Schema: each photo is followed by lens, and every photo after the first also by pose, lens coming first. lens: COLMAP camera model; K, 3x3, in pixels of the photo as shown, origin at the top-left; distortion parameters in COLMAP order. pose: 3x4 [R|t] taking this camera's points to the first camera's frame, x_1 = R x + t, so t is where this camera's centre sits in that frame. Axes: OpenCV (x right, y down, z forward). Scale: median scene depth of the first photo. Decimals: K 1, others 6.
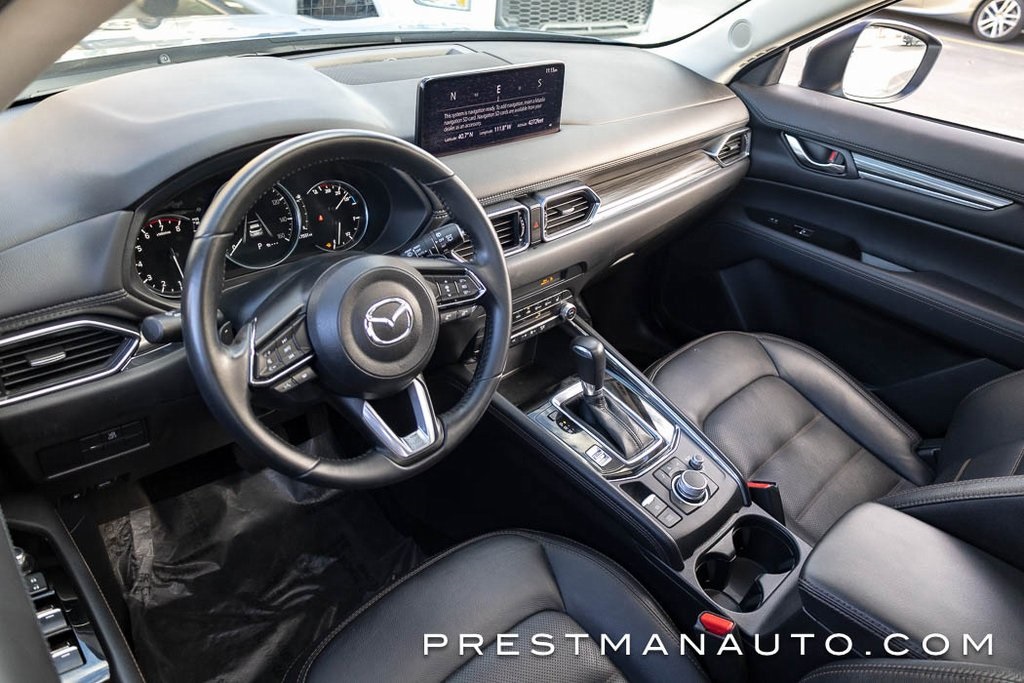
lens RADIAL K [[689.9, 0, 517.1], [0, 689.9, 355.5], [0, 0, 1]] dist [0.004645, -0.000265]
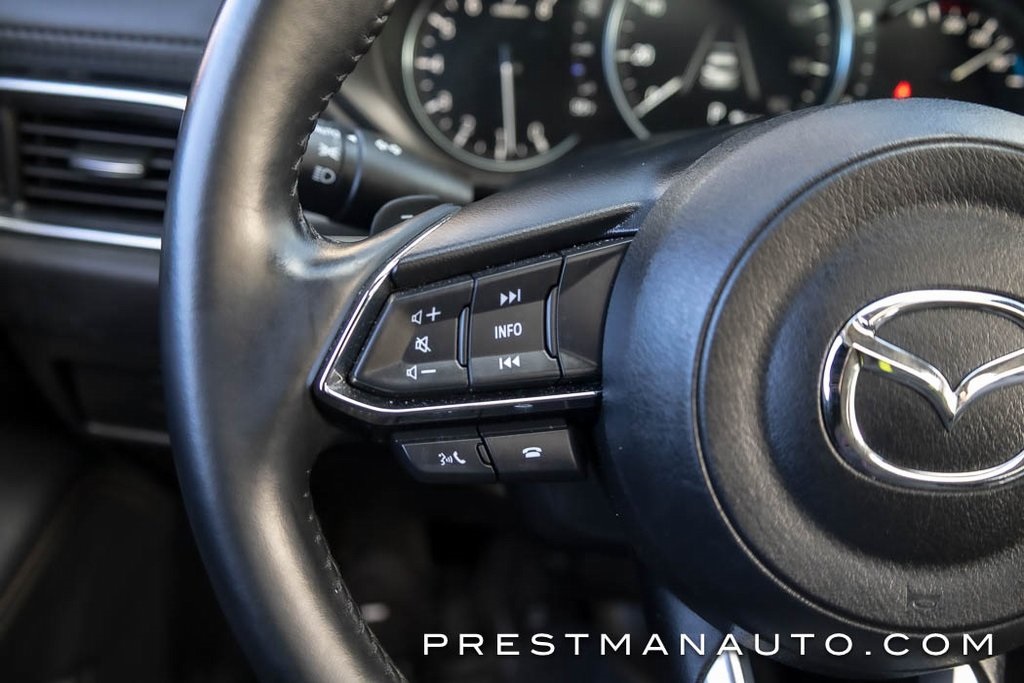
lens RADIAL K [[921.9, 0, 529.0], [0, 921.9, 342.3], [0, 0, 1]] dist [0.004781, 0.008504]
pose [[0.712637, 0.327368, -0.620467, -0.079311], [-0.395817, 0.917850, 0.029657, -0.013483], [0.579204, 0.224457, 0.783672, 0.532516]]
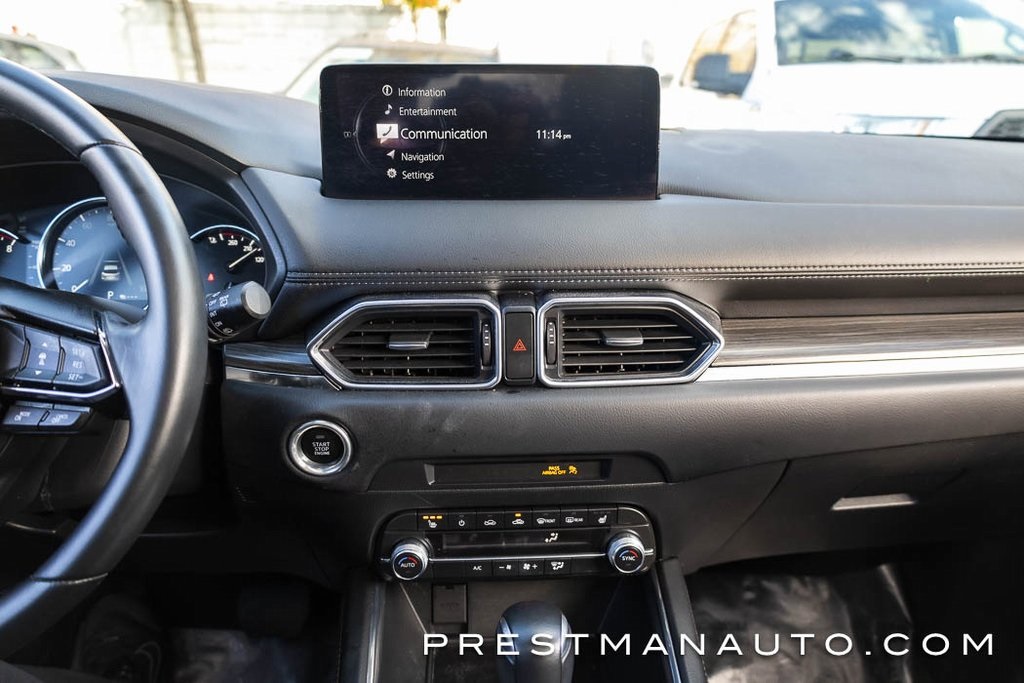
lens RADIAL K [[667.0, 0, 512.0], [0, 667.0, 341.5], [0, 0, 1]] dist [0.010489, 0.000609]
pose [[0.754490, 0.120713, -0.645115, 0.375100], [-0.320370, 0.925617, -0.201487, -0.102284], [0.572807, 0.358695, 0.737042, 0.704607]]
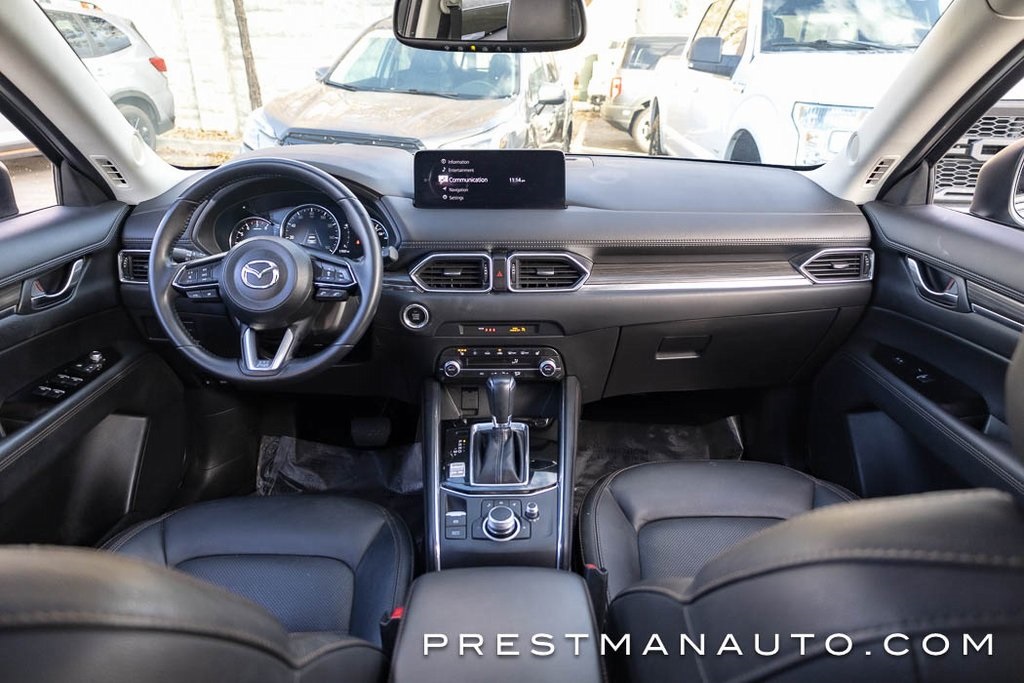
lens RADIAL K [[689.9, 0, 517.1], [0, 689.9, 355.5], [0, 0, 1]] dist [0.004645, -0.000265]
pose [[0.731285, 0.183154, -0.657021, 0.948954], [-0.337368, 0.934316, -0.115047, 0.075278], [0.592794, 0.305790, 0.745042, 0.194729]]
